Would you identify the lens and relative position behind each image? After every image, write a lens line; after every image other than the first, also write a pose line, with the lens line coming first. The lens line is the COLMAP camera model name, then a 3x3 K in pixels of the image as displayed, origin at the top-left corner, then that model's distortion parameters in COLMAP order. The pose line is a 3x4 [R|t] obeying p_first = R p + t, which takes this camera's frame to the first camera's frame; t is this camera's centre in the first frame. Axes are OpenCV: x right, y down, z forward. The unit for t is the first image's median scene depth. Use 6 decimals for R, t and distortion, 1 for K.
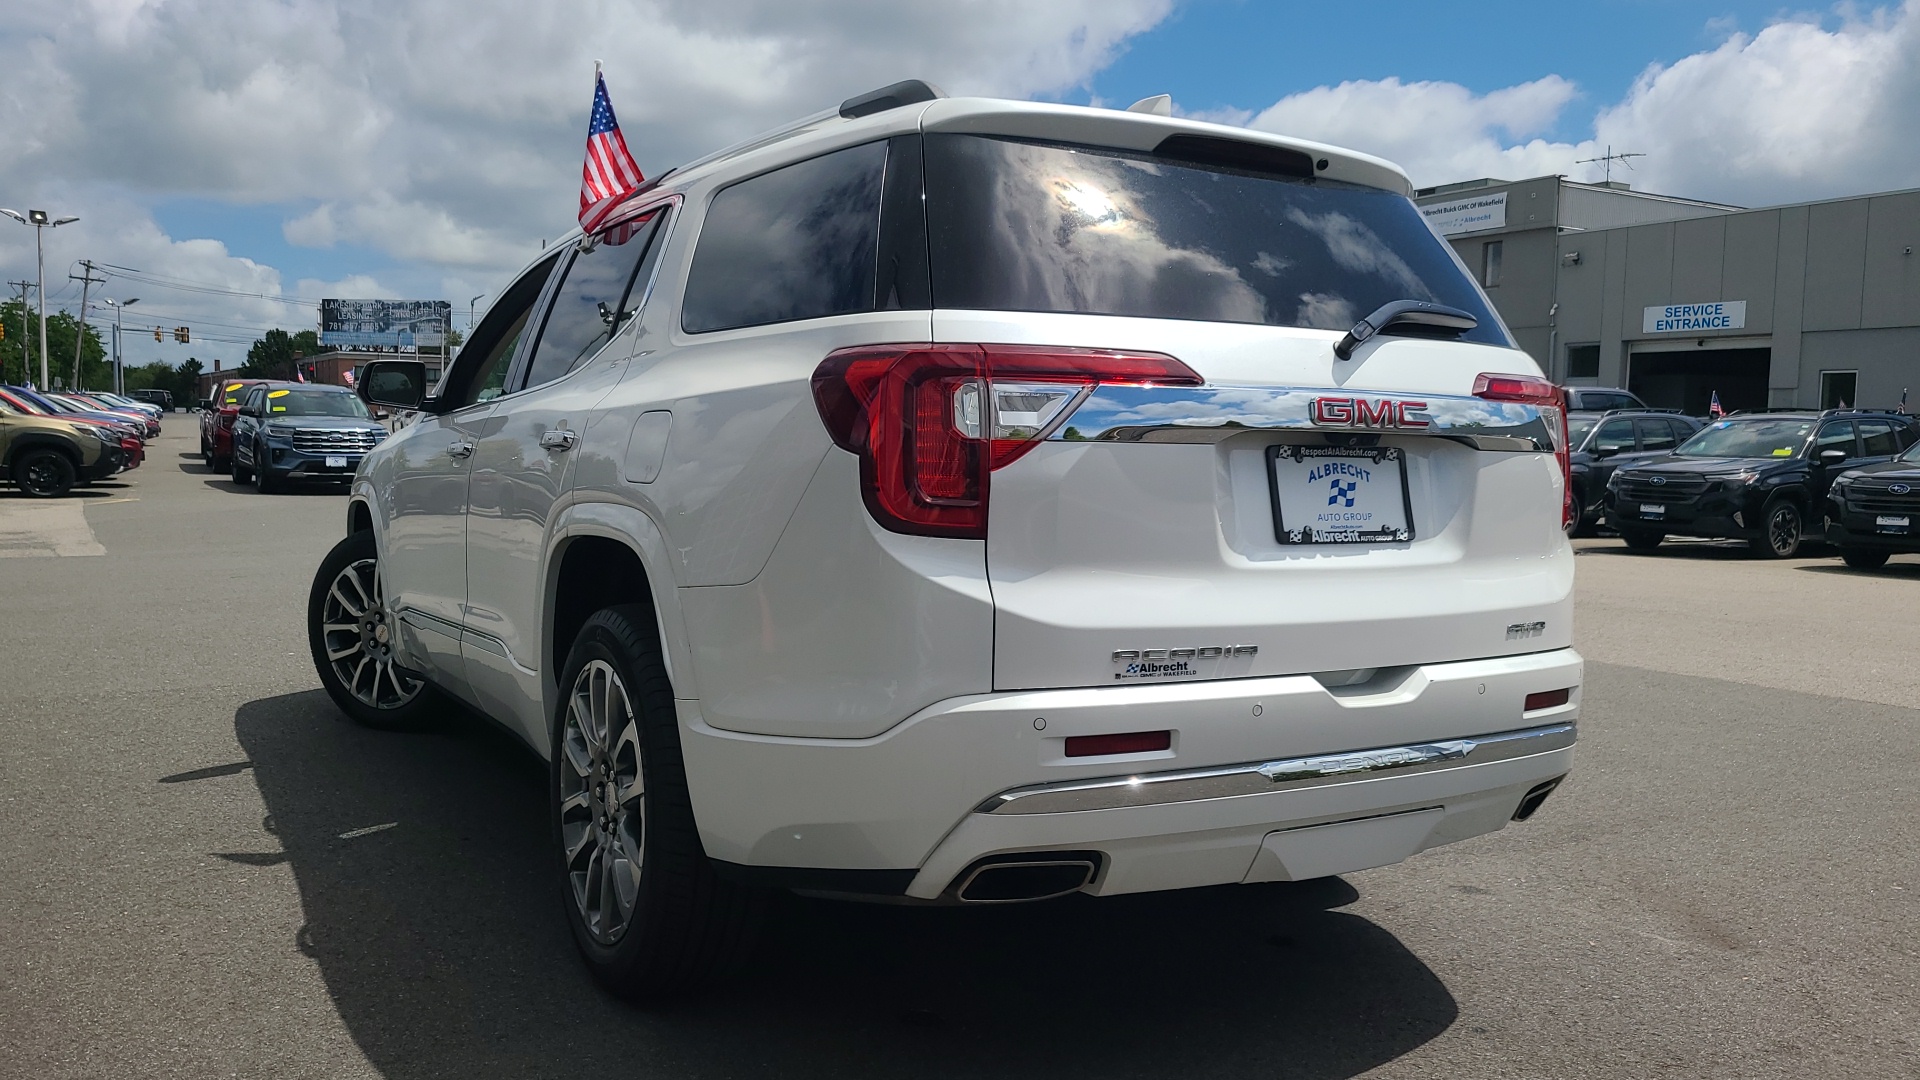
lens RADIAL K [[1446.5, 0, 943.7], [0, 1446.5, 543.5], [0, 0, 1]] dist [0.035593, -0.009487]
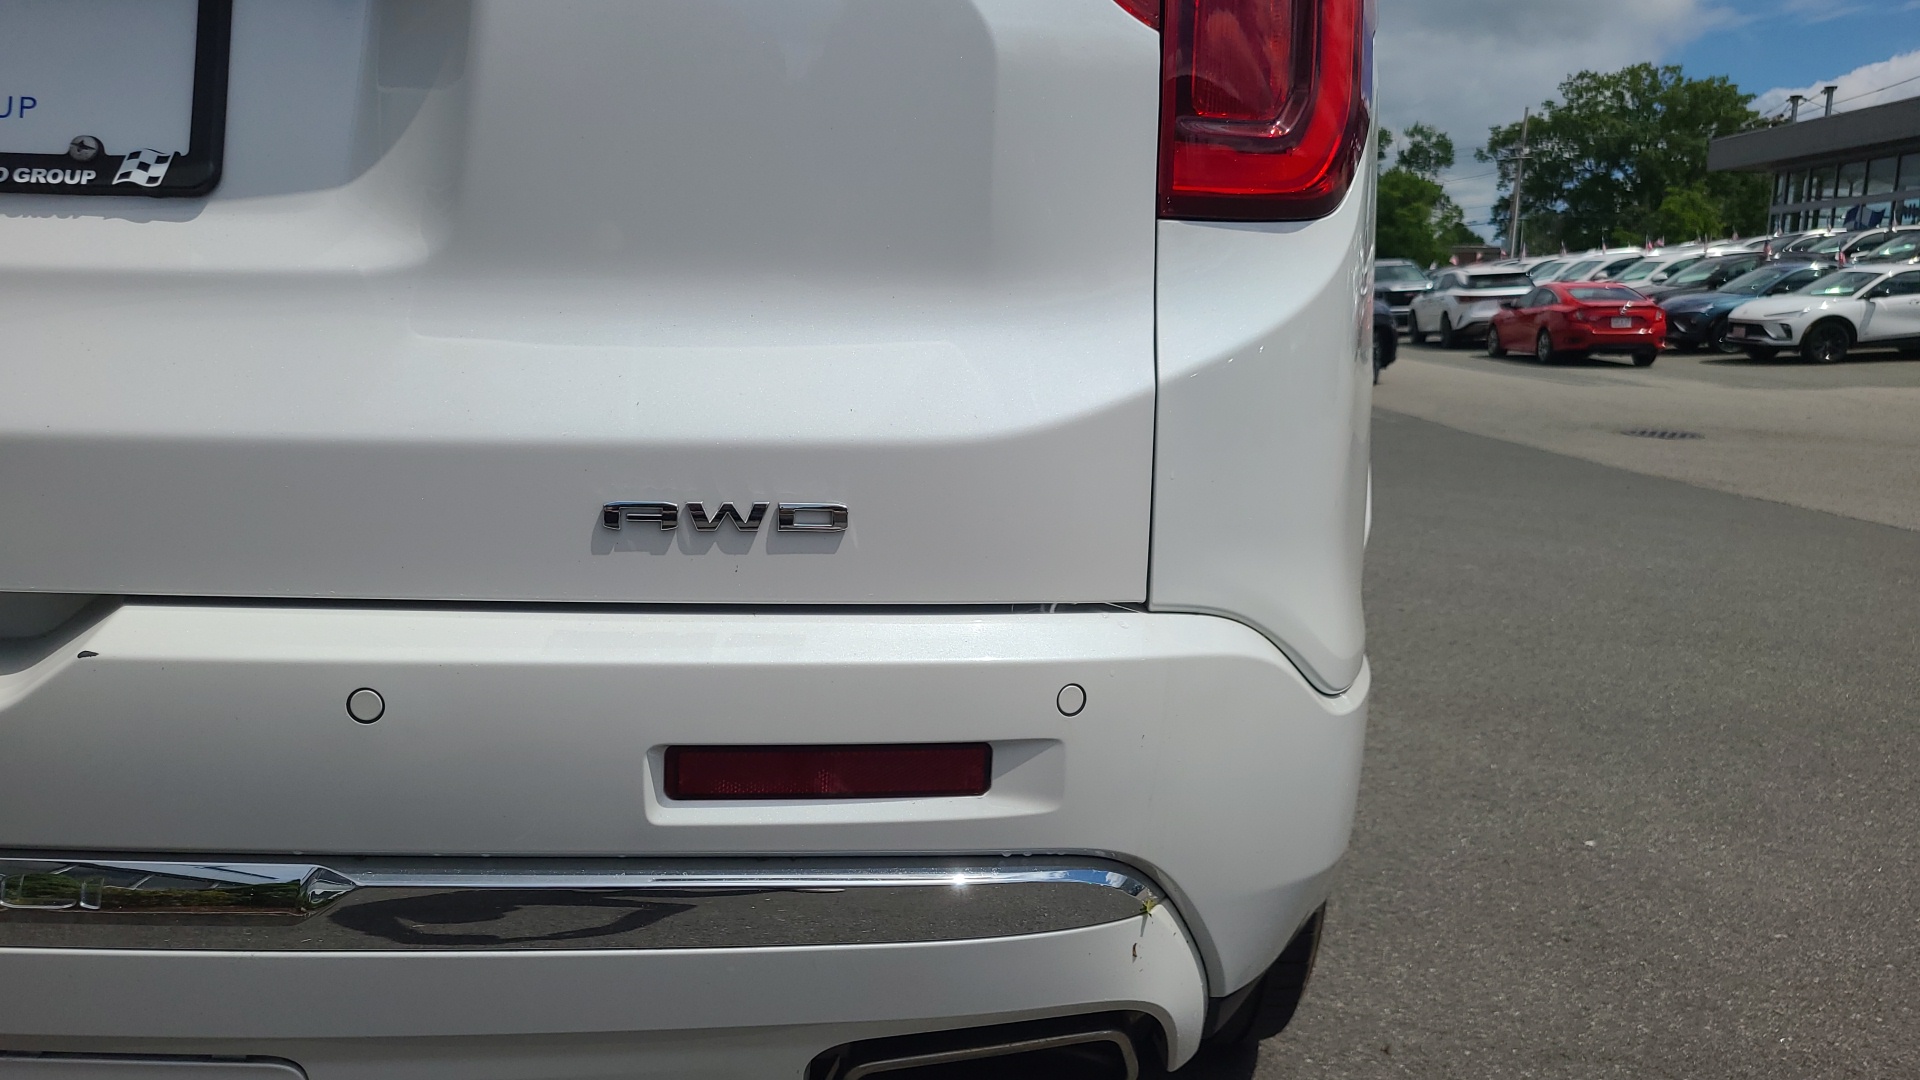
lens RADIAL K [[1464.0, 0, 926.7], [0, 1464.0, 544.2], [0, 0, 1]] dist [0.040189, -0.018389]
pose [[0.848690, 0.084050, -0.522169, 0.638074], [-0.041532, 0.994834, 0.092630, 0.037274], [0.527257, -0.056928, 0.847797, 0.839081]]
